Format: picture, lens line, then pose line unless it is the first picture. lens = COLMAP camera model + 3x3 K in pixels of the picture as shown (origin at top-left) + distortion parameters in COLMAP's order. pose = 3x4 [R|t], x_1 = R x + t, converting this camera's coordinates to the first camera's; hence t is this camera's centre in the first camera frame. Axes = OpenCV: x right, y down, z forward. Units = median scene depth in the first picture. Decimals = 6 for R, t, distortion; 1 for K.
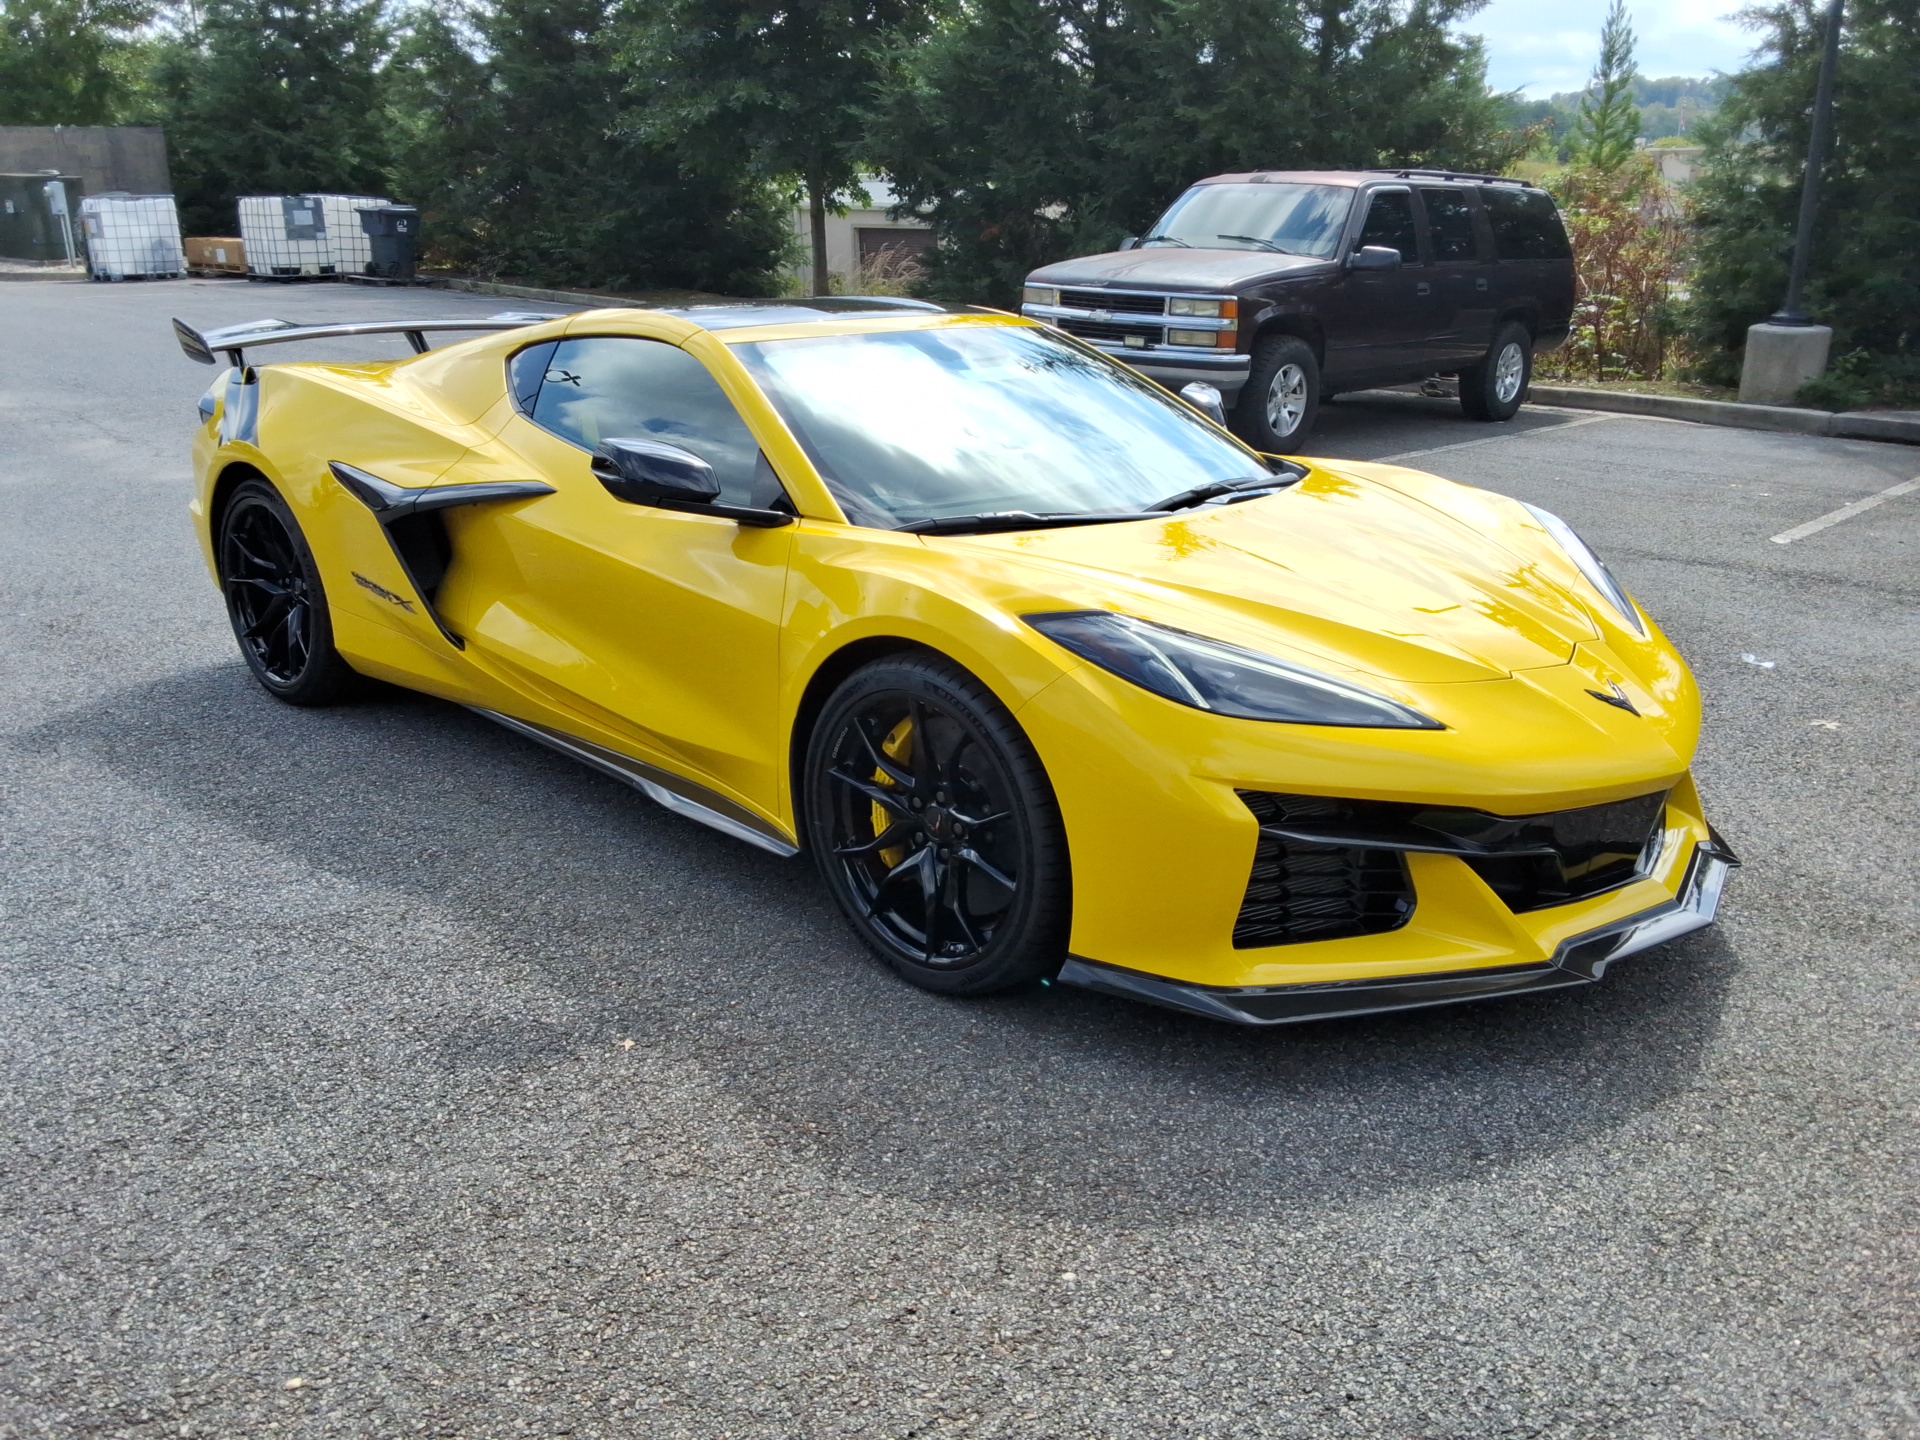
lens RADIAL K [[1535.8, 0, 960.0], [0, 1535.8, 720.0], [0, 0, 1]] dist [0.121306, -0.163307]
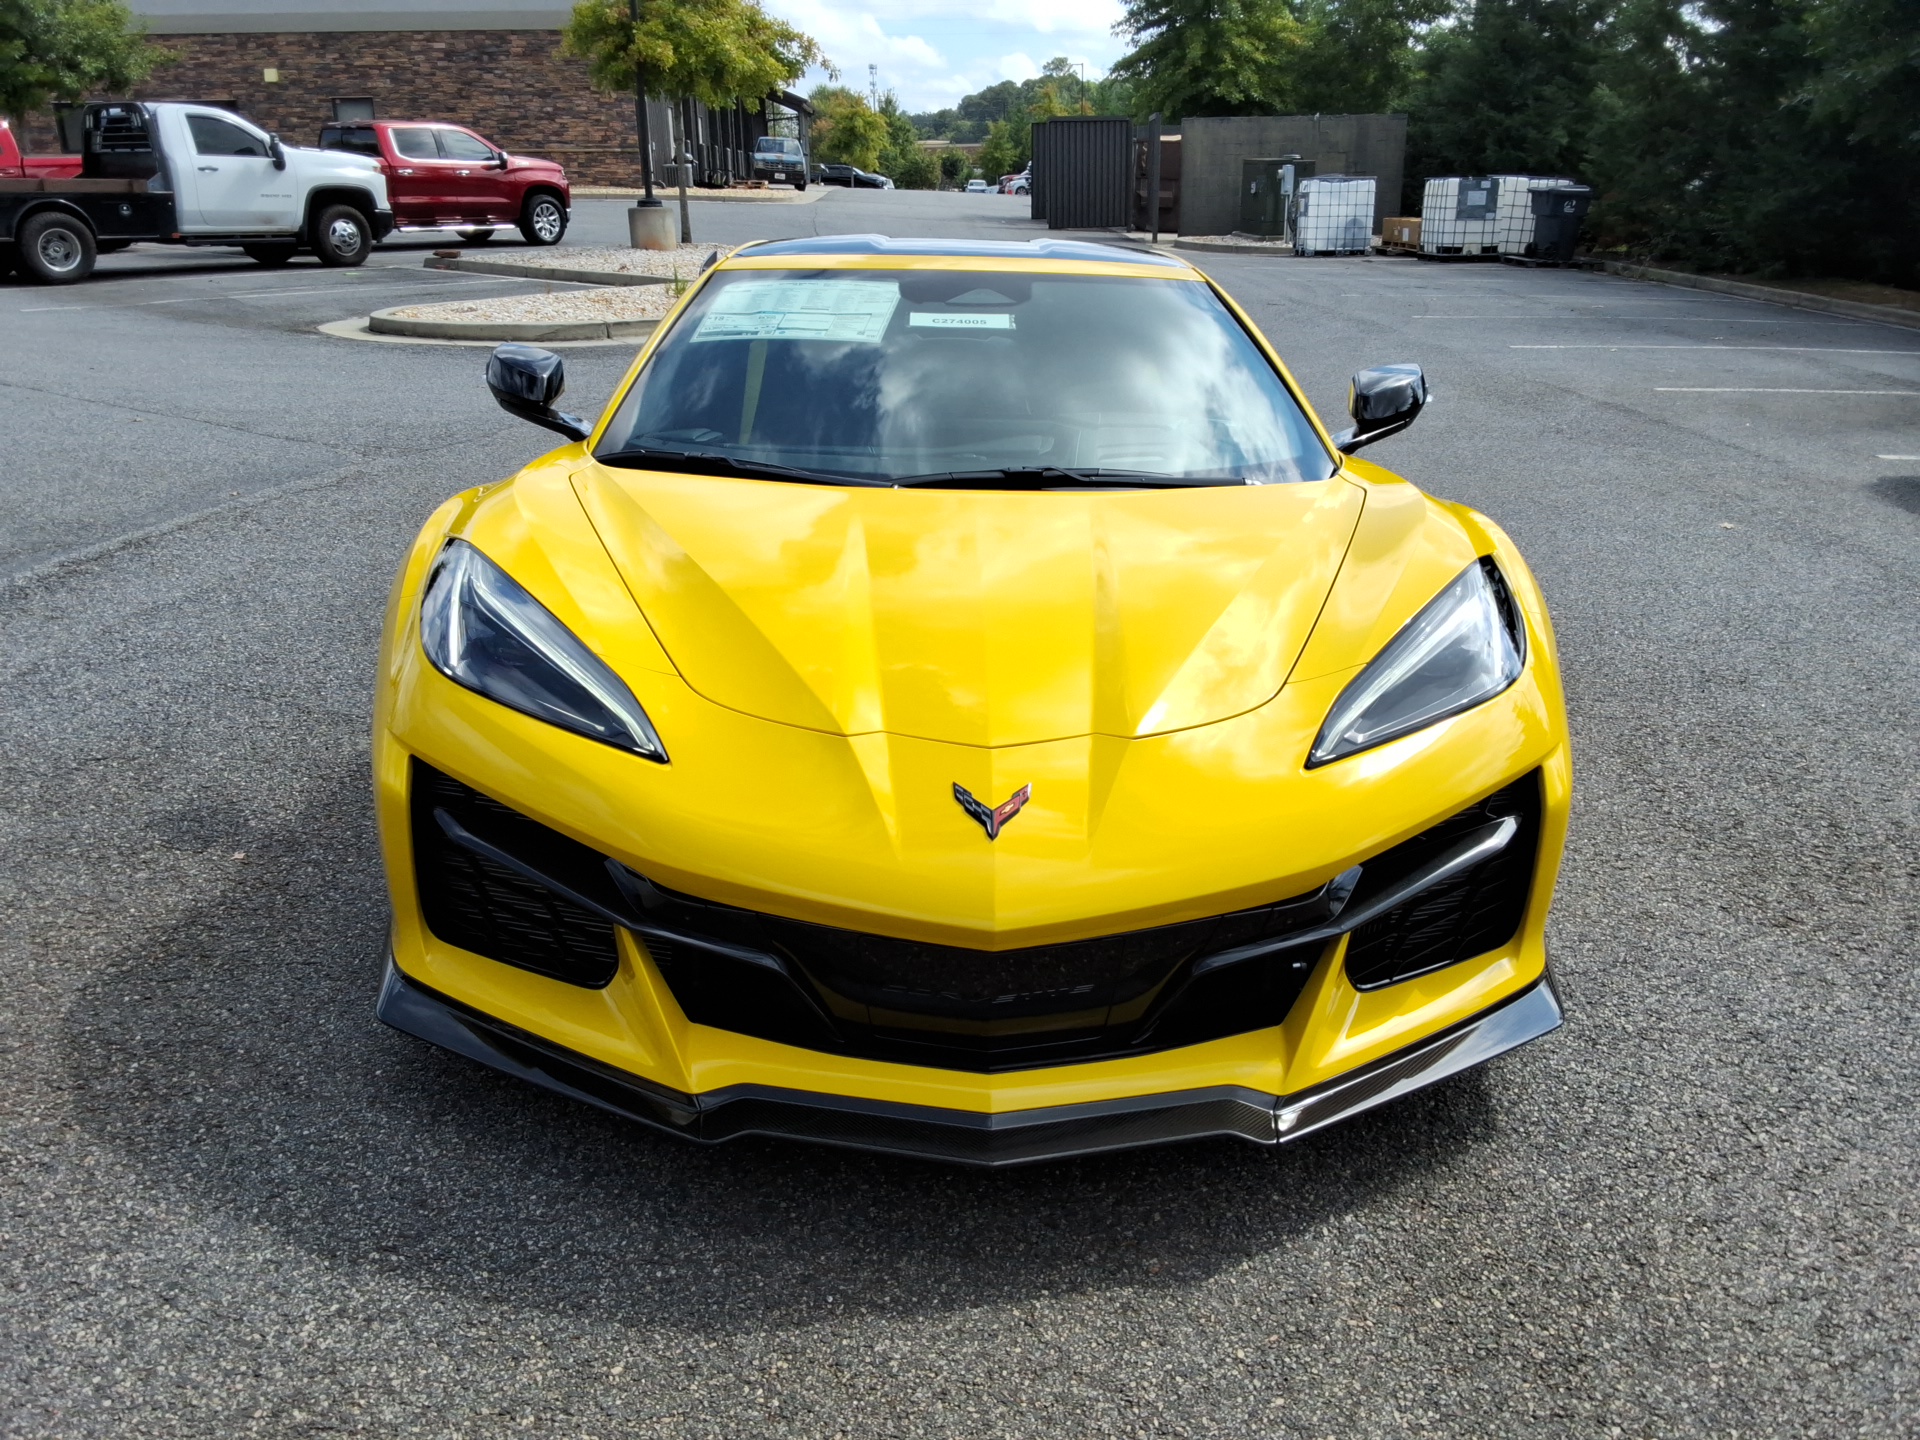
lens RADIAL K [[1550.3, 0, 960.0], [0, 1550.3, 720.0], [0, 0, 1]] dist [0.065973, -0.101302]
pose [[0.701437, 0.234696, -0.672981, 0.105087], [-0.230675, 0.968163, 0.097209, -0.014009], [0.674370, 0.087054, 0.733244, 0.059128]]
